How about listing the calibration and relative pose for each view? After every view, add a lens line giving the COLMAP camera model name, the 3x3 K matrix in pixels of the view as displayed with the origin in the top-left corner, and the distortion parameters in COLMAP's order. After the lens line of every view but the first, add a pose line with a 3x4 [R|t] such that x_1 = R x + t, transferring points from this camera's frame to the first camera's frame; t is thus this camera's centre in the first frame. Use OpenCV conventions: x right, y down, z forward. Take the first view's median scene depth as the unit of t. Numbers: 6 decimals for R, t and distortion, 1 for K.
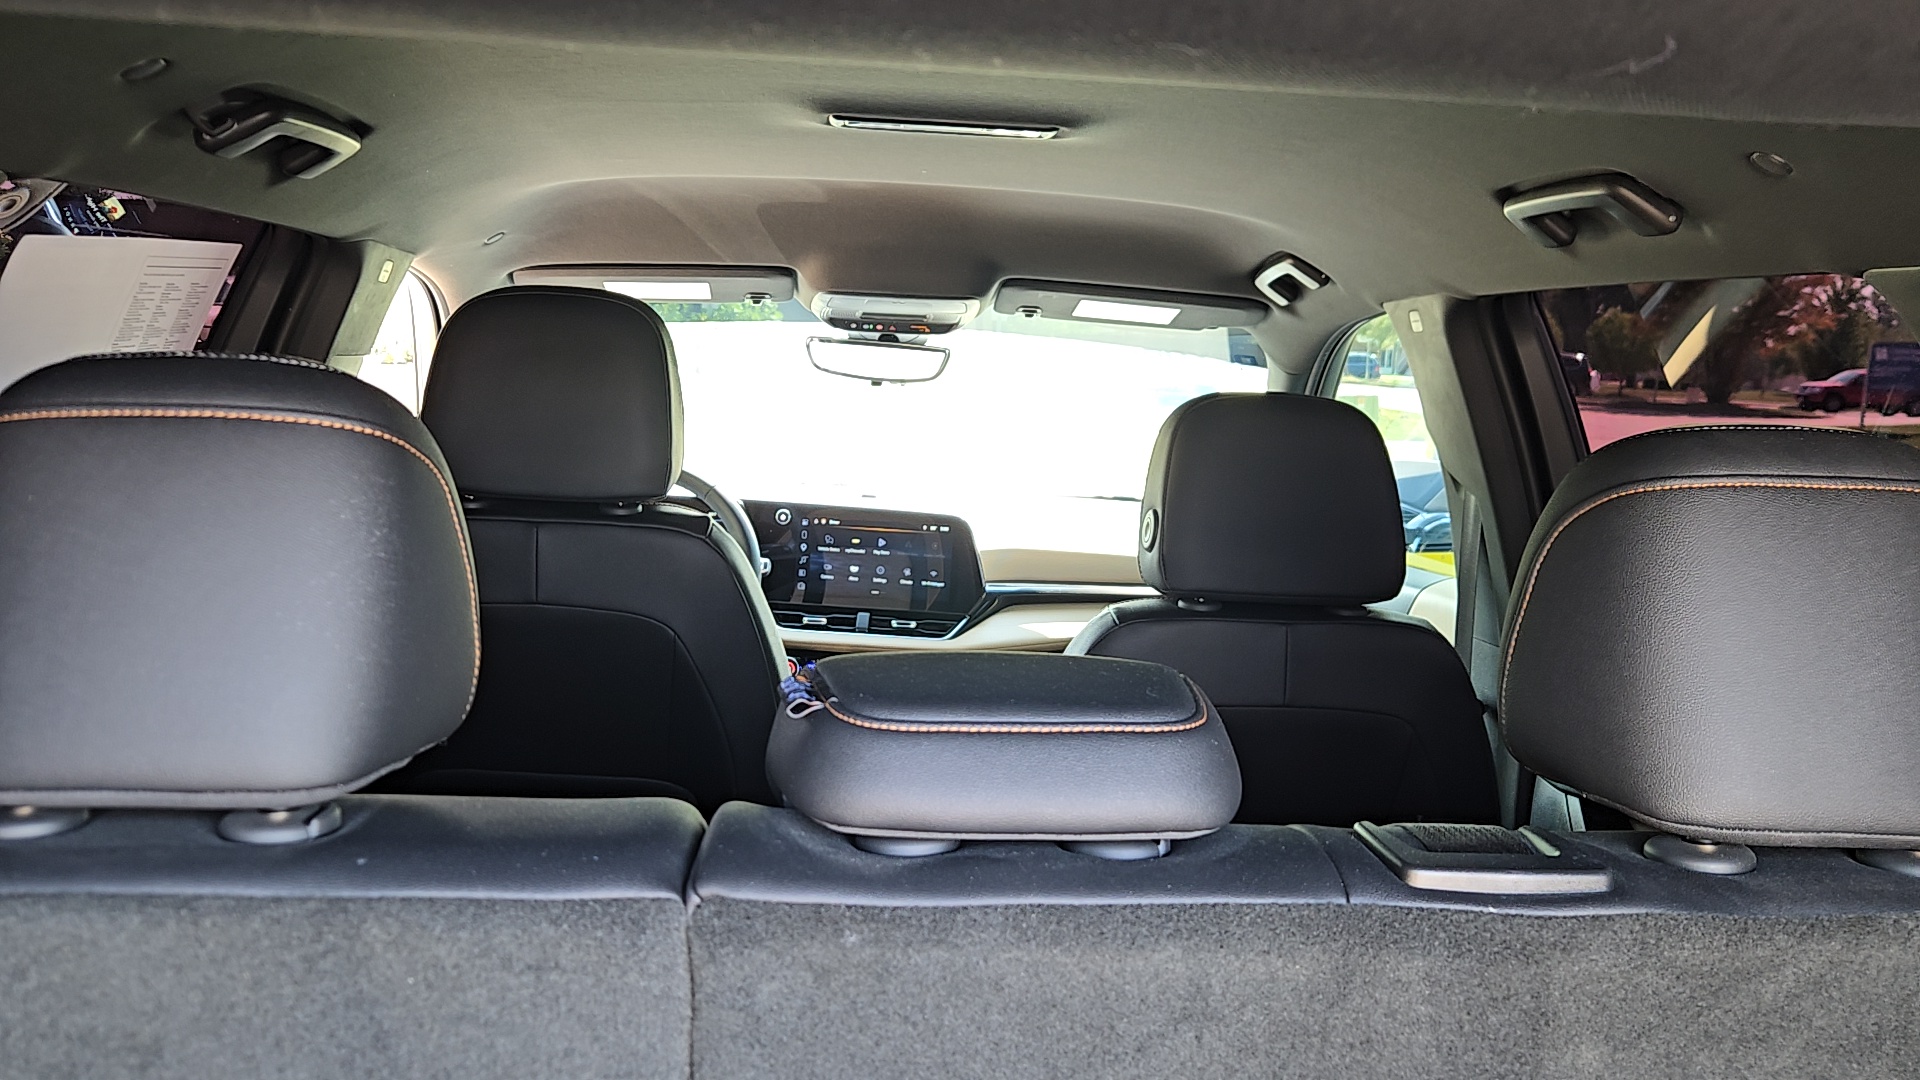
lens RADIAL K [[1606.2, 0, 960.0], [0, 1606.2, 540.0], [0, 0, 1]] dist [0.000545, 0.004587]
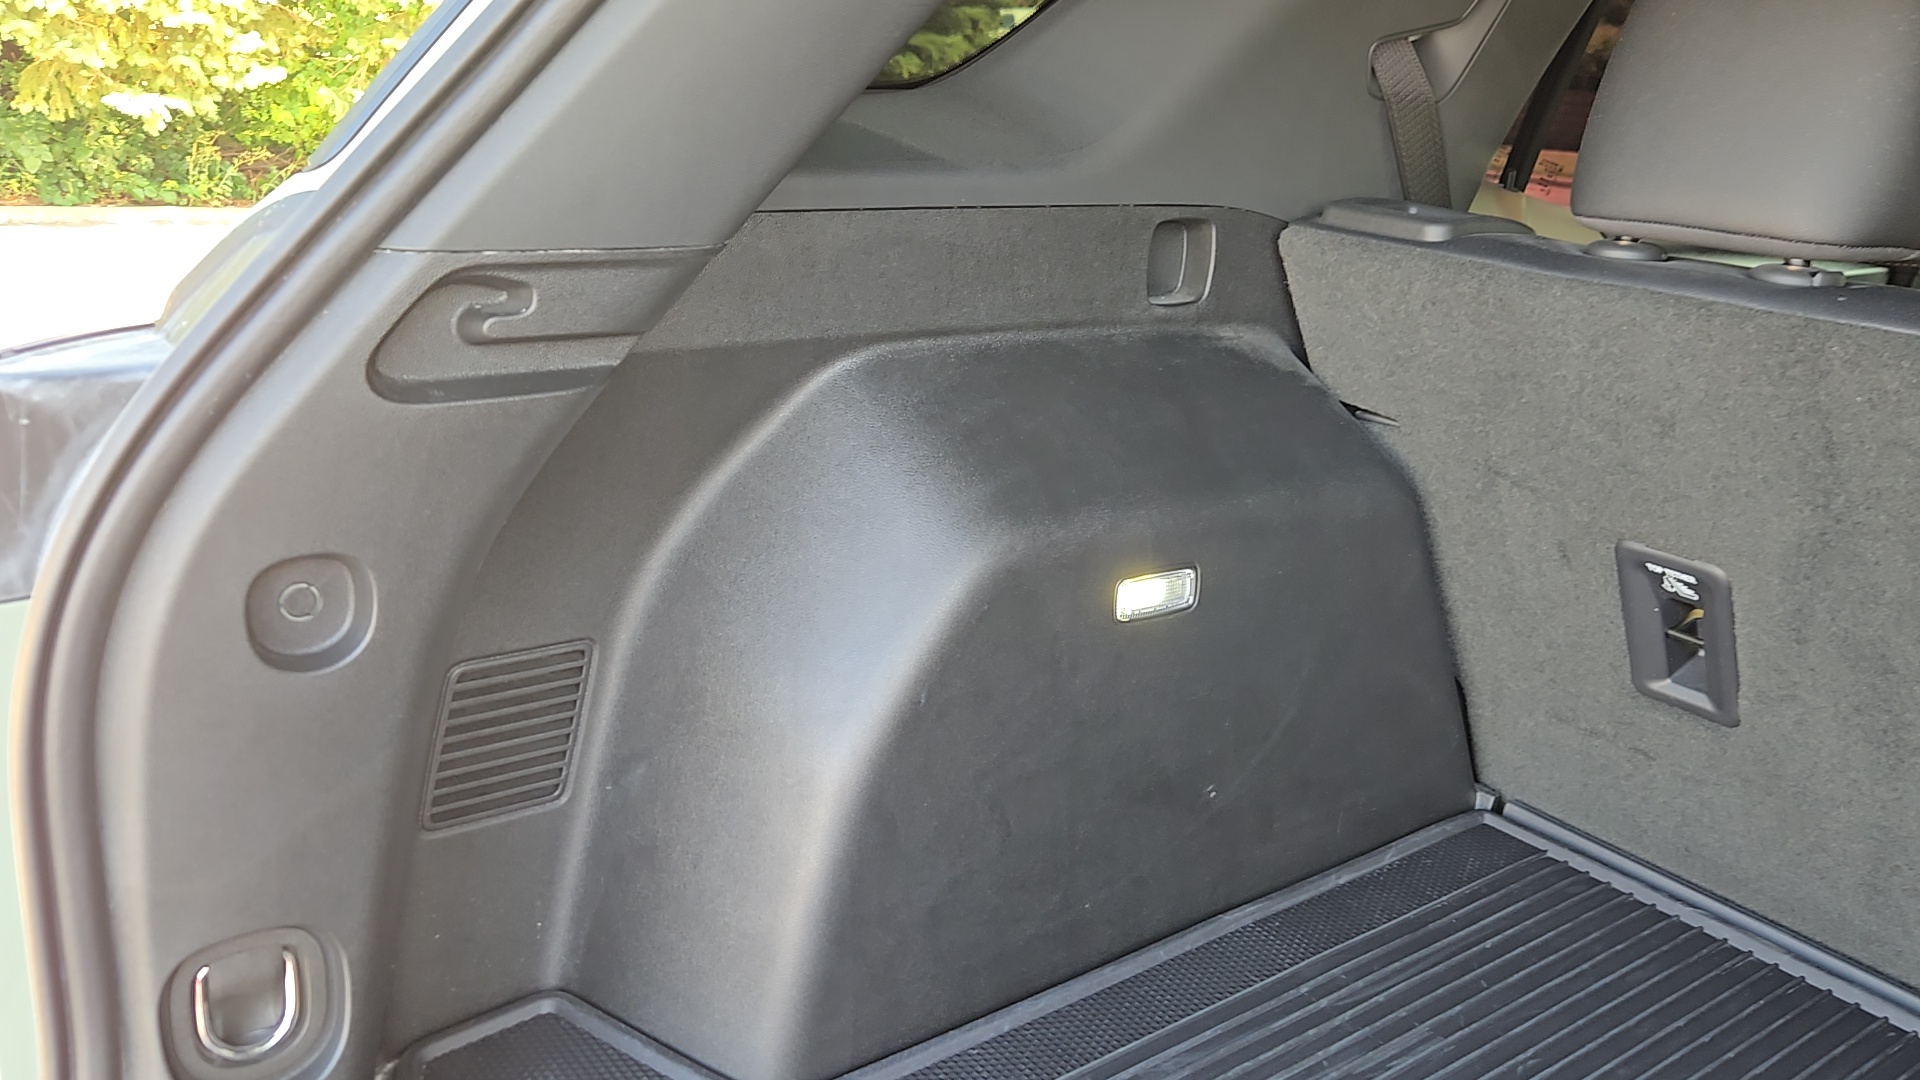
lens RADIAL K [[1606.2, 0, 960.0], [0, 1606.2, 540.0], [0, 0, 1]] dist [0.000545, 0.004587]
pose [[0.521674, 0.233765, -0.820494, 0.342379], [-0.122587, 0.972288, 0.199070, 0.209980], [0.844291, -0.003268, 0.535874, -0.267778]]
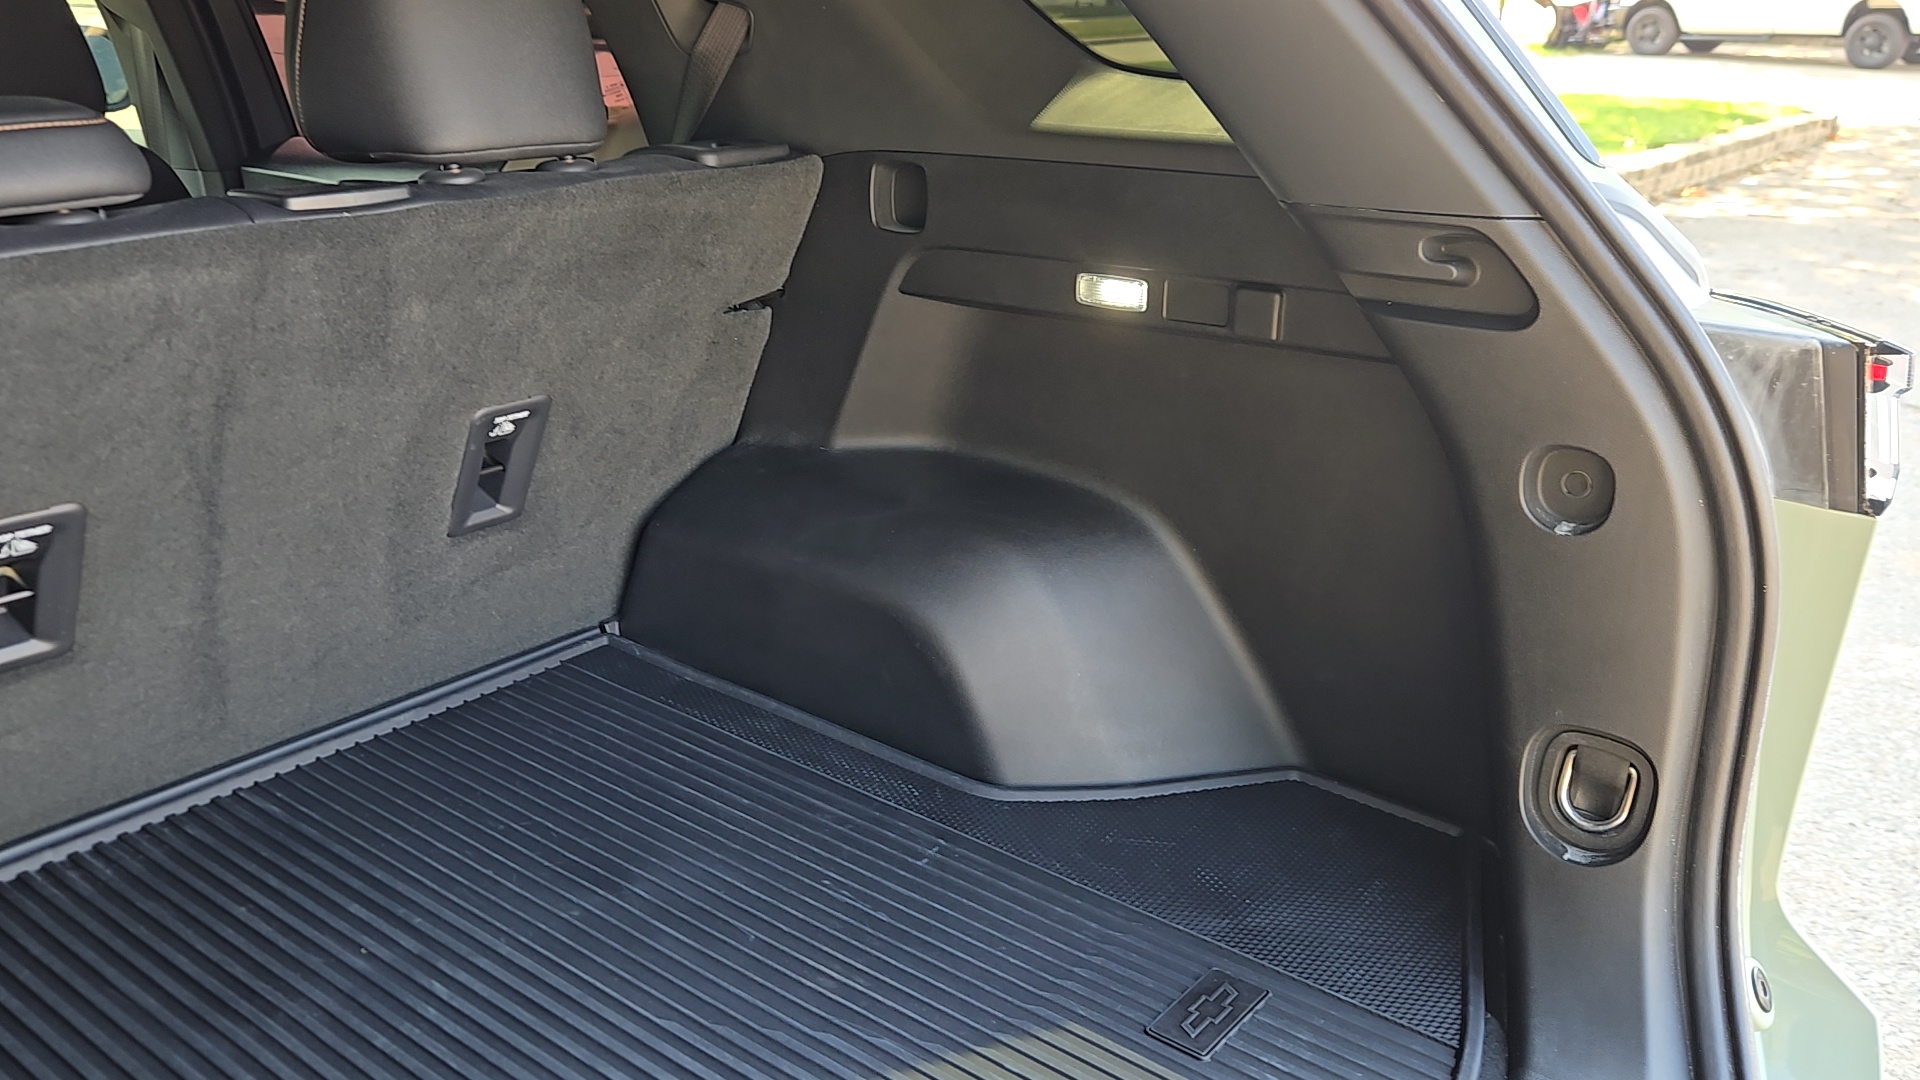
lens RADIAL K [[1591.9, 0, 949.7], [0, 1591.9, 516.2], [0, 0, 1]] dist [-0.006472, 0.009811]
pose [[0.672524, -0.273122, 0.687834, -0.407337], [0.111399, 0.956181, 0.270756, 0.158688], [-0.731643, -0.105466, 0.673480, -0.479248]]
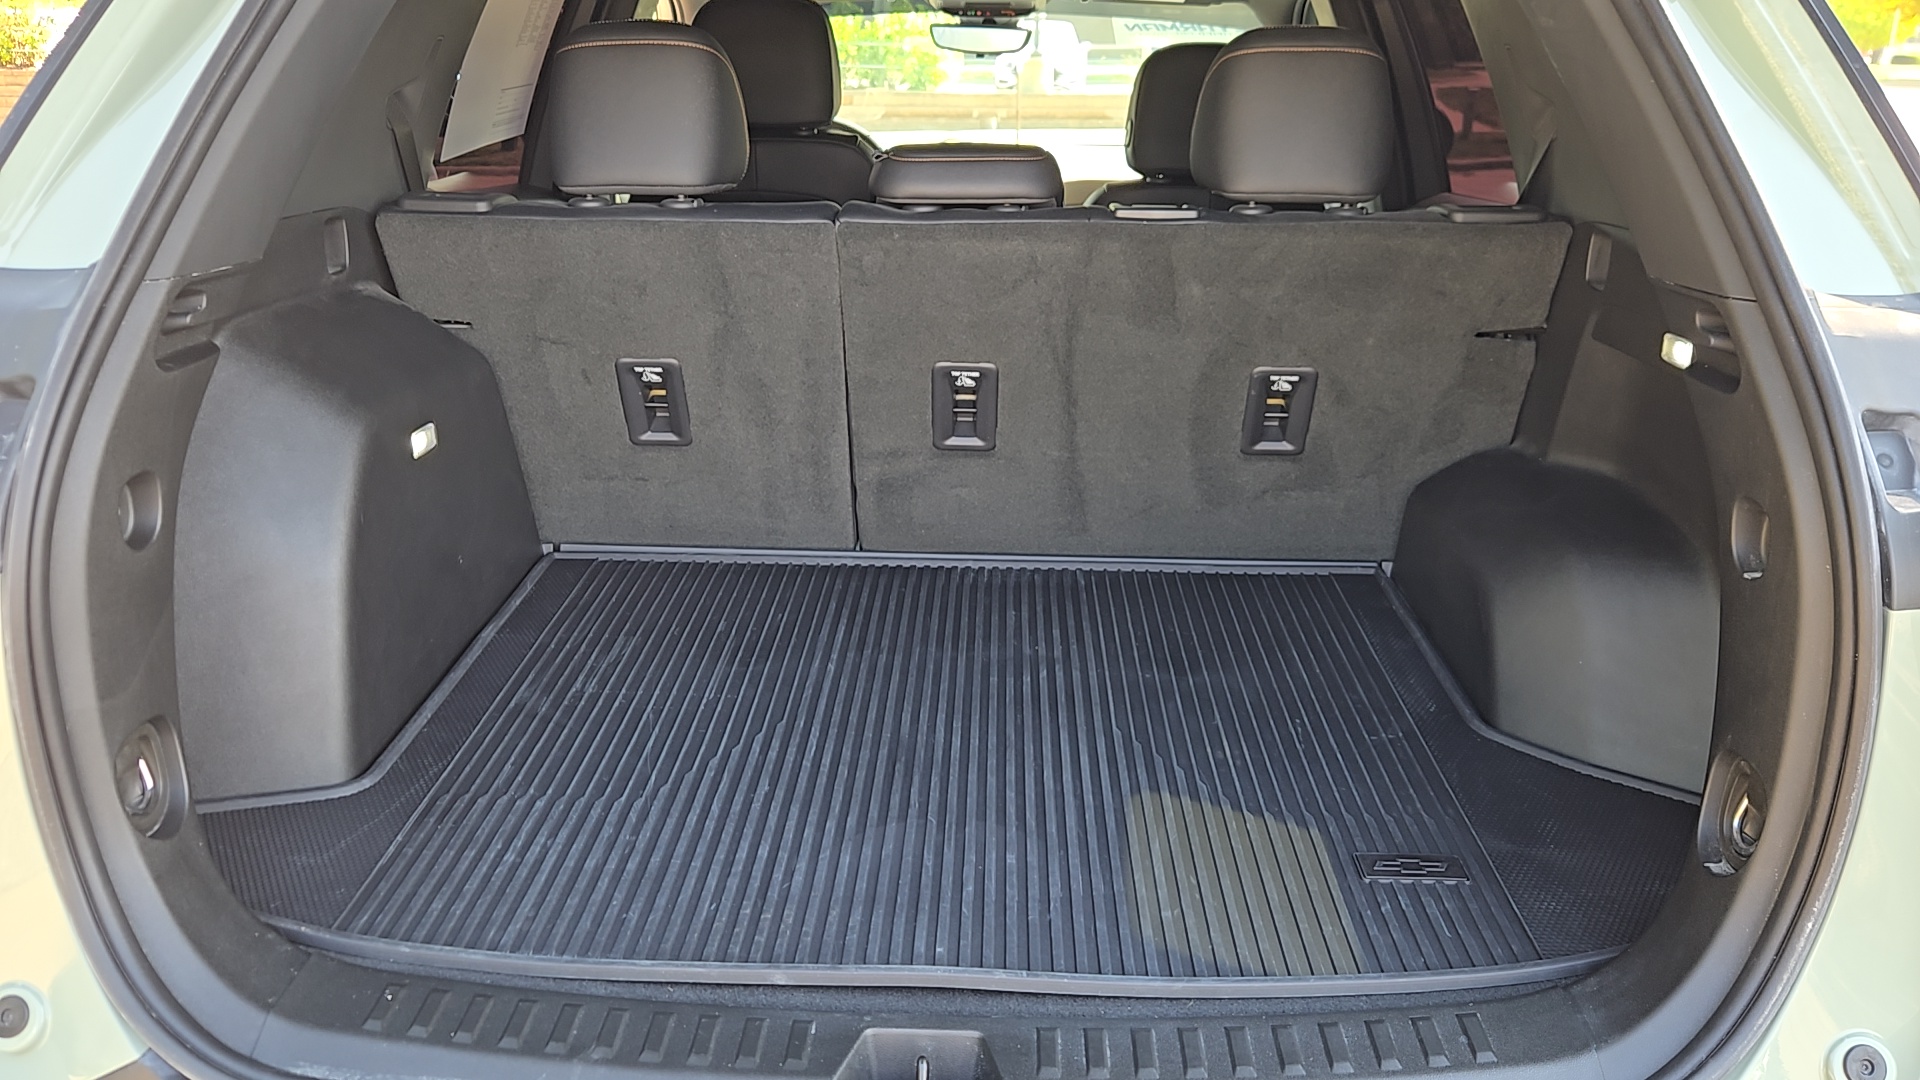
lens RADIAL K [[1583.4, 0, 960.0], [0, 1583.4, 540.0], [0, 0, 1]] dist [-0.004506, -0.002473]
pose [[0.993352, -0.006615, -0.114929, 0.325371], [0.027101, 0.983726, 0.177620, 0.272476], [0.111884, -0.179554, 0.977365, -1.593549]]
